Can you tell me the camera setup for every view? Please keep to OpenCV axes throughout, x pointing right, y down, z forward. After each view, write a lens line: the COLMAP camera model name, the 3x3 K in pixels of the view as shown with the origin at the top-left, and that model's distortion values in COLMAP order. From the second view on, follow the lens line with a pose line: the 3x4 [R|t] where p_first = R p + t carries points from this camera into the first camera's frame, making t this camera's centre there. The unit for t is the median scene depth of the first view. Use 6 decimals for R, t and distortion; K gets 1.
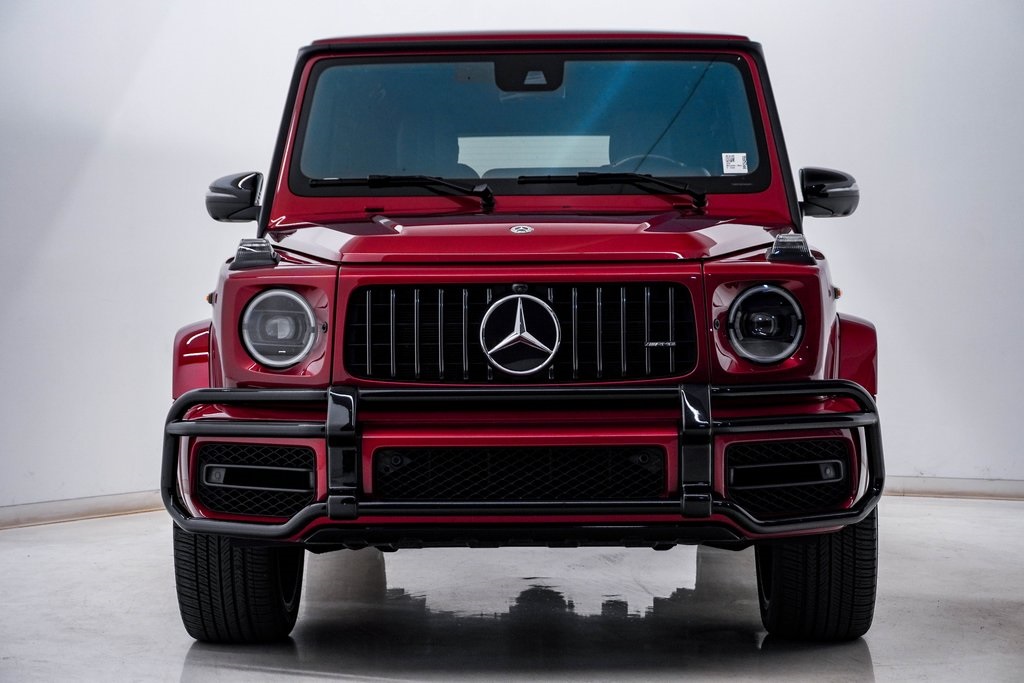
lens RADIAL K [[2104.6, 0, 512.0], [0, 2104.6, 341.5], [0, 0, 1]] dist [0.025493, 0.114462]
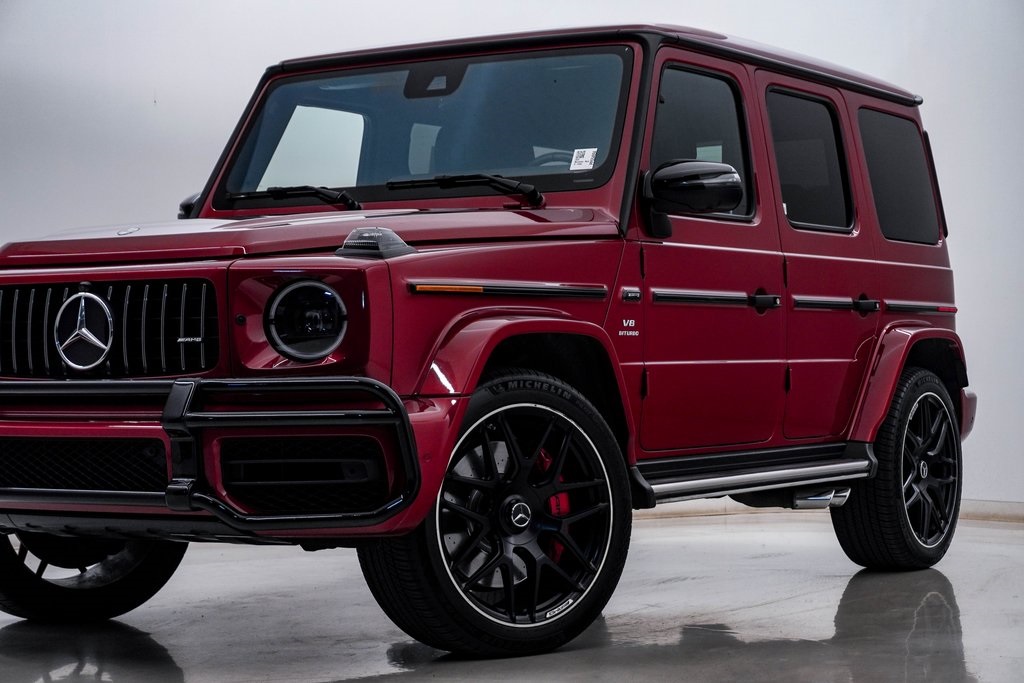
lens RADIAL K [[2175.1, 0, 512.0], [0, 2175.1, 341.5], [0, 0, 1]] dist [0.000837, 0.059355]
pose [[0.866027, -0.004724, -0.499976, 0.713552], [-0.005634, 0.999800, -0.019205, 0.020901], [0.499966, 0.019448, 0.865827, 0.169358]]
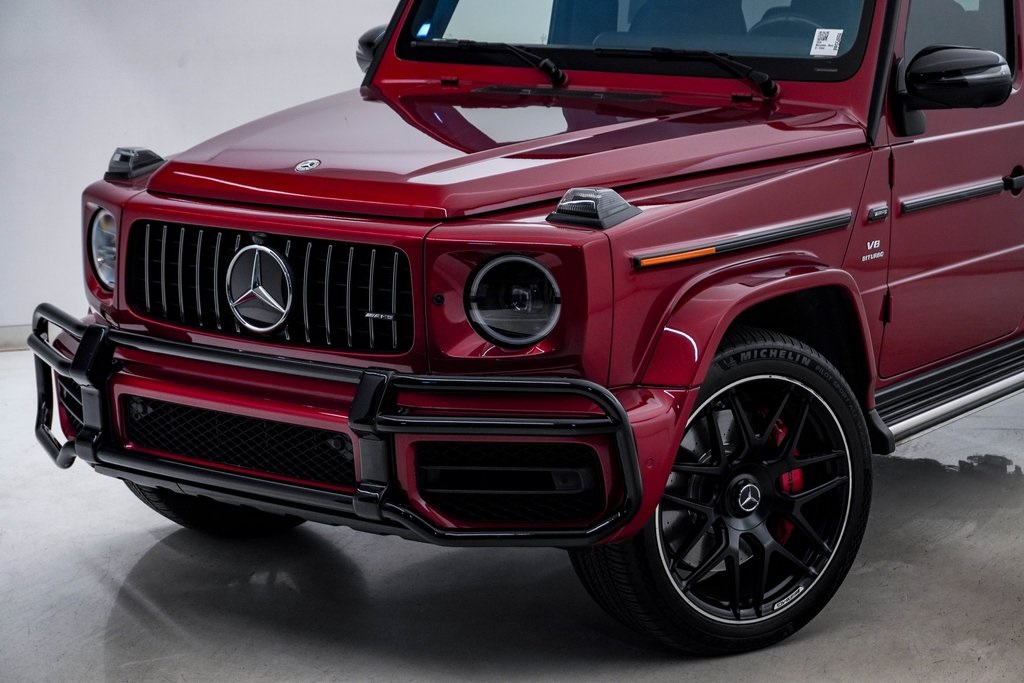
lens RADIAL K [[2175.1, 0, 512.0], [0, 2175.1, 341.5], [0, 0, 1]] dist [0.000837, 0.059355]
pose [[0.827060, 0.117855, -0.549620, 0.607909], [-0.020364, 0.983414, 0.180229, -0.151037], [0.561745, -0.137868, 0.815742, 0.279852]]
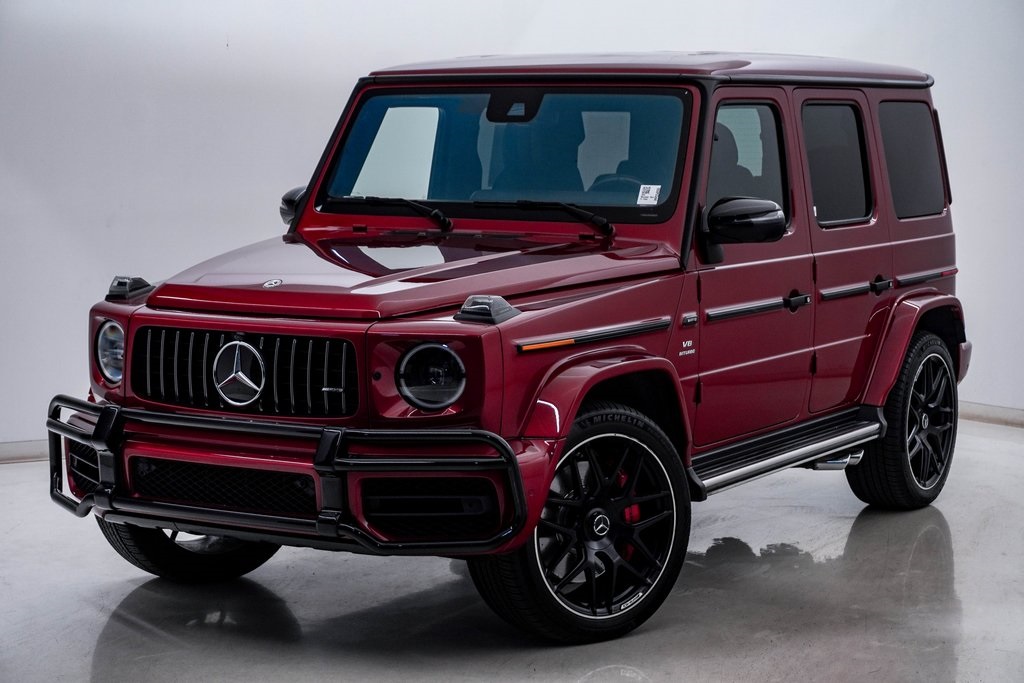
lens RADIAL K [[2175.1, 0, 512.0], [0, 2175.1, 341.5], [0, 0, 1]] dist [0.000837, 0.059355]
pose [[0.873062, 0.063035, -0.483518, 0.749621], [-0.018990, 0.995252, 0.095460, -0.144944], [0.487240, -0.074160, 0.870114, -0.035753]]
